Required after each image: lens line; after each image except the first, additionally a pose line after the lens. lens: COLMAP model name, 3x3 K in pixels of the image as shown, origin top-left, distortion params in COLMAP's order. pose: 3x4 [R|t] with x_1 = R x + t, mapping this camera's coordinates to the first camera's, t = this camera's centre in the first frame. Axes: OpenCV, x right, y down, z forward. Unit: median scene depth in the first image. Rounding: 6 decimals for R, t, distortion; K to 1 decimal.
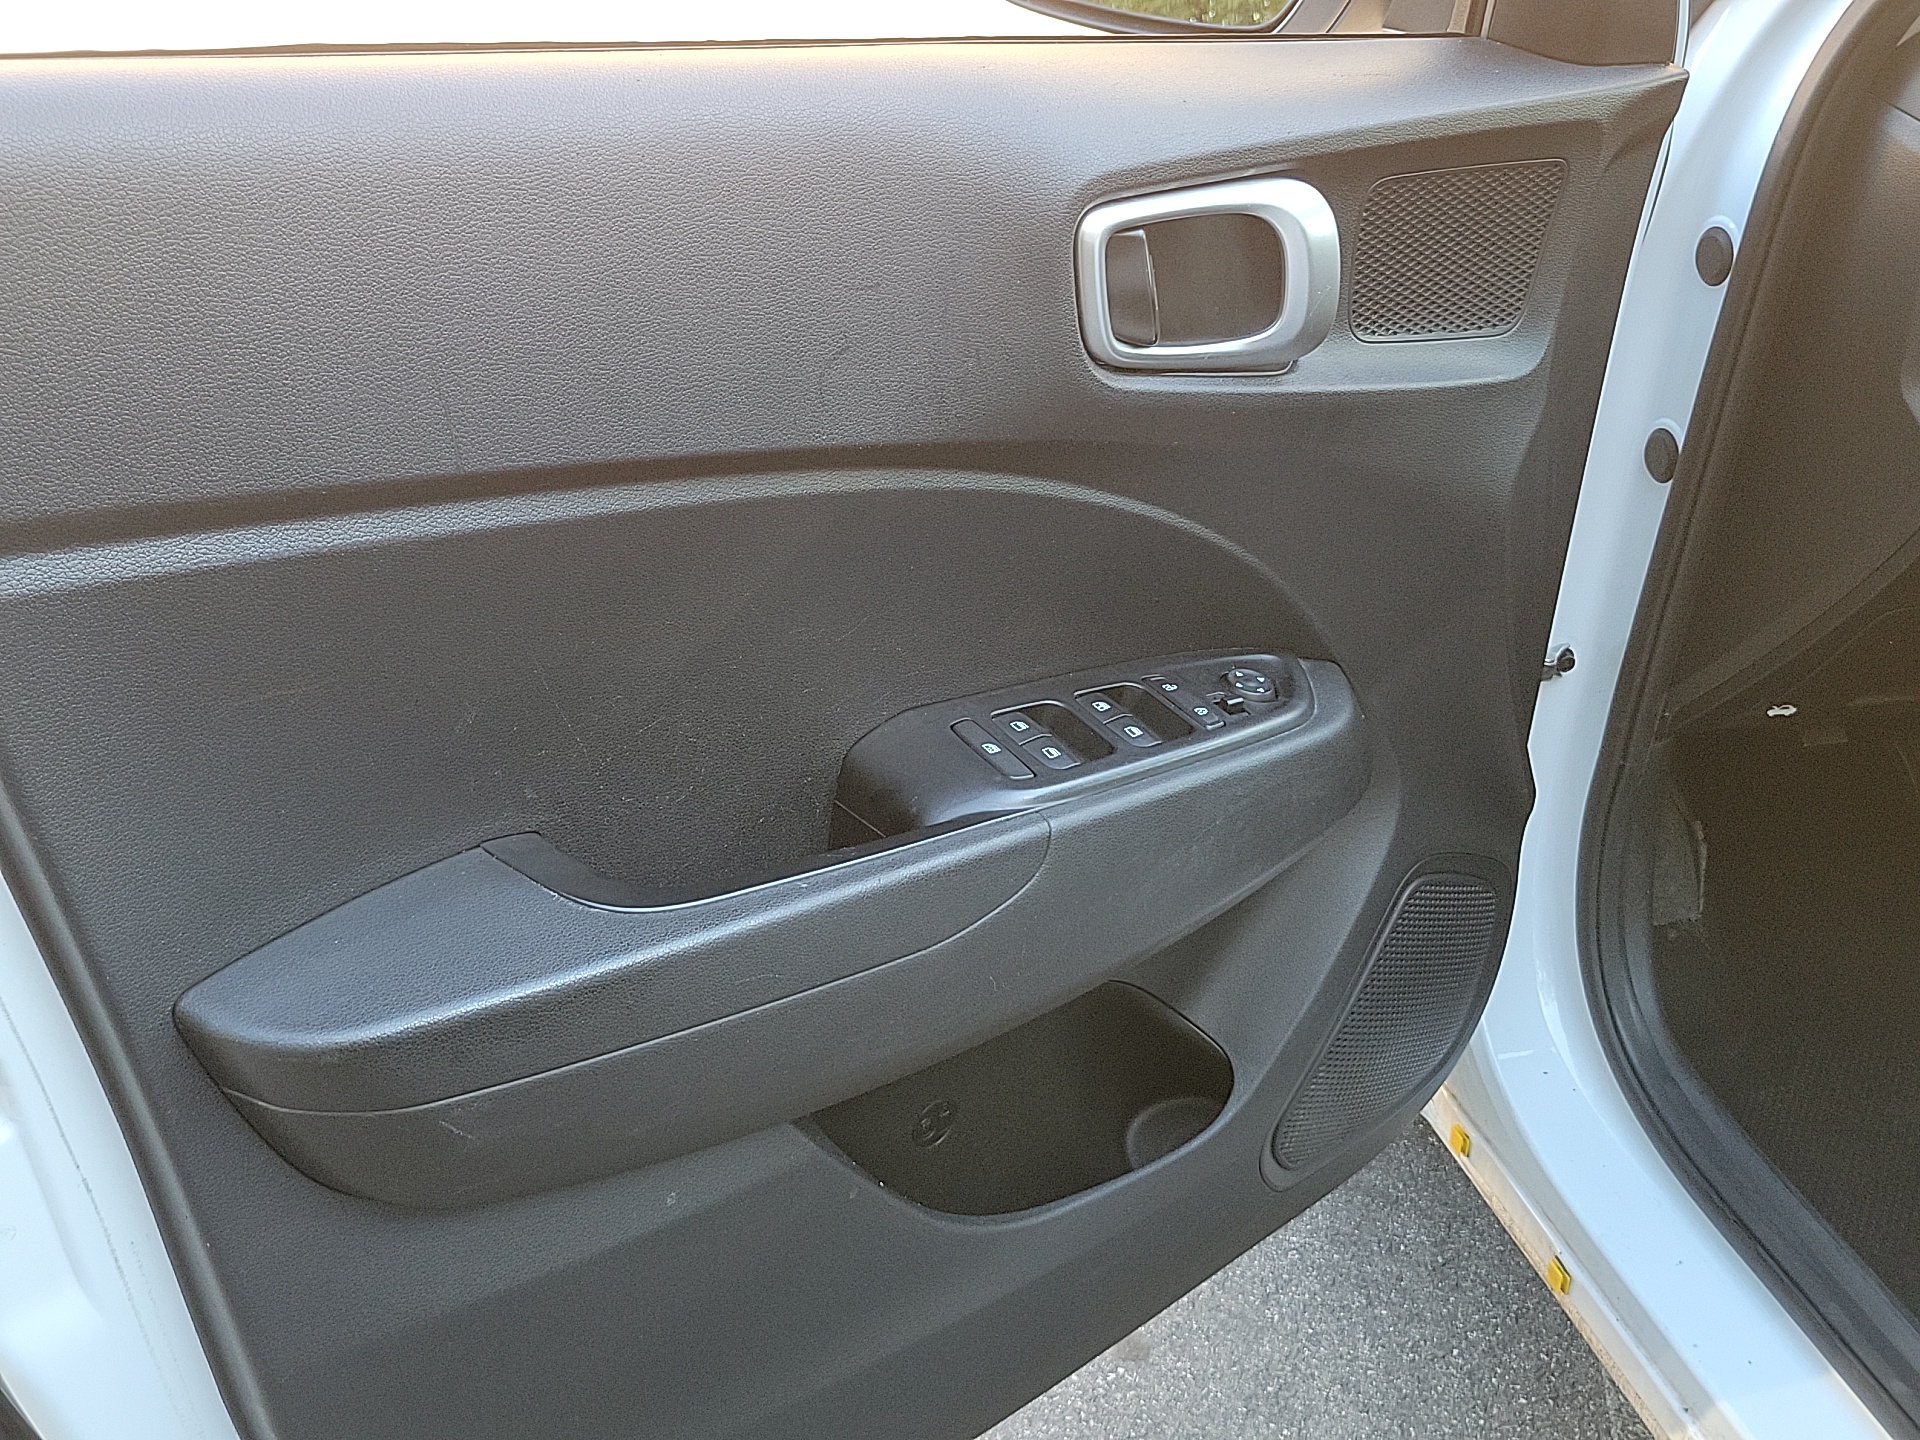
lens RADIAL K [[1444.6, 0, 964.0], [0, 1444.6, 731.7], [0, 0, 1]] dist [0.016909, -0.000316]
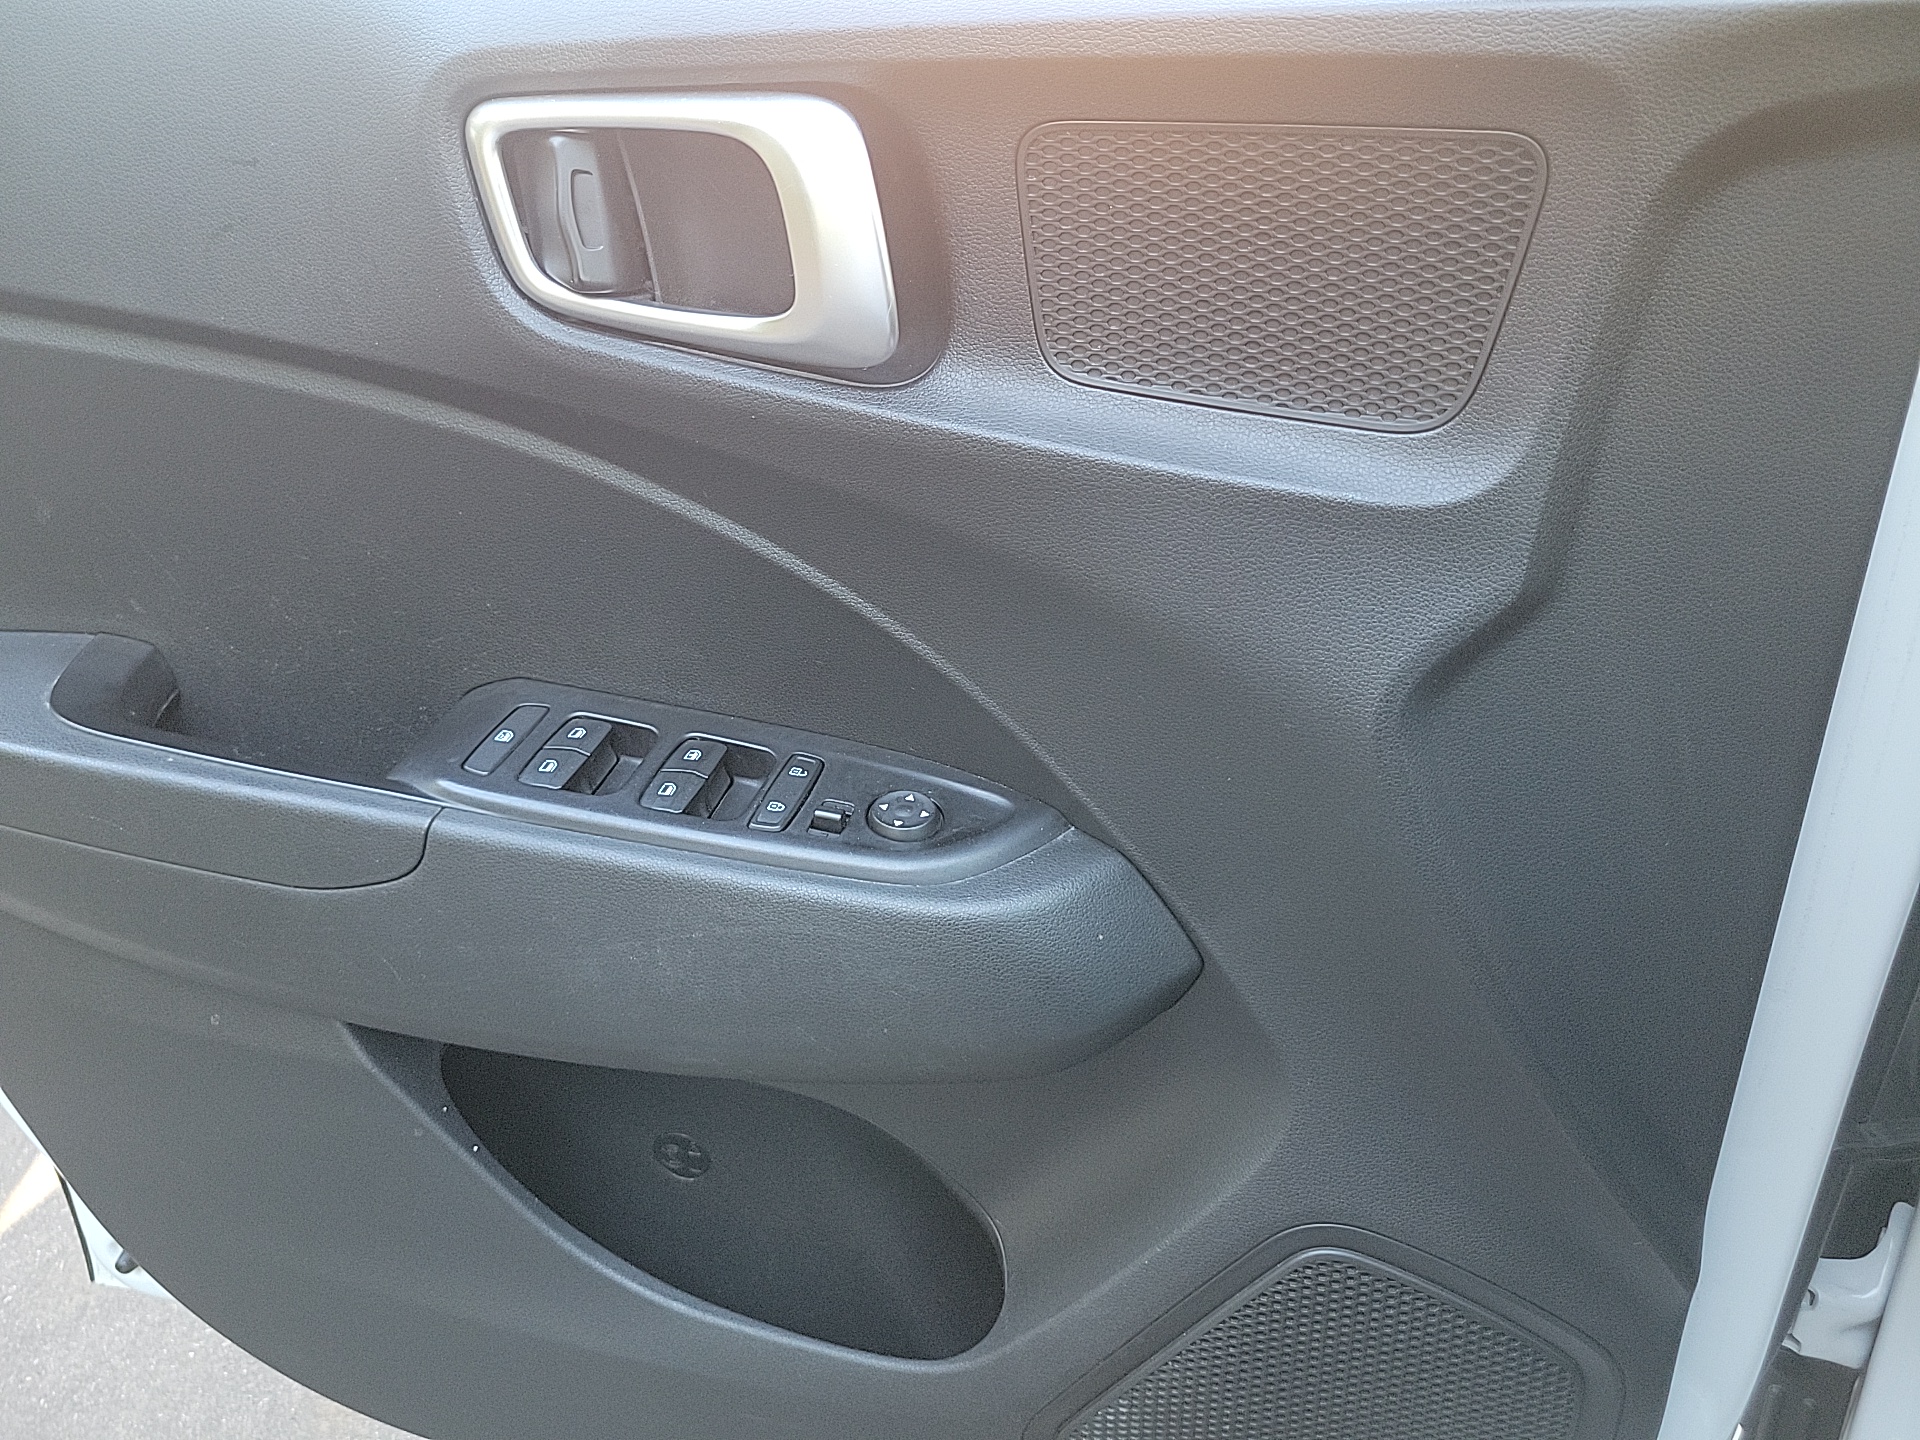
lens RADIAL K [[1242.3, 0, 960.0], [0, 1242.3, 720.0], [0, 0, 1]] dist [0.005154, 0.001411]
pose [[0.690296, 0.328458, -0.644676, 0.755677], [-0.354641, 0.930244, 0.094215, -0.180719], [0.630651, 0.163592, 0.758628, 0.632017]]
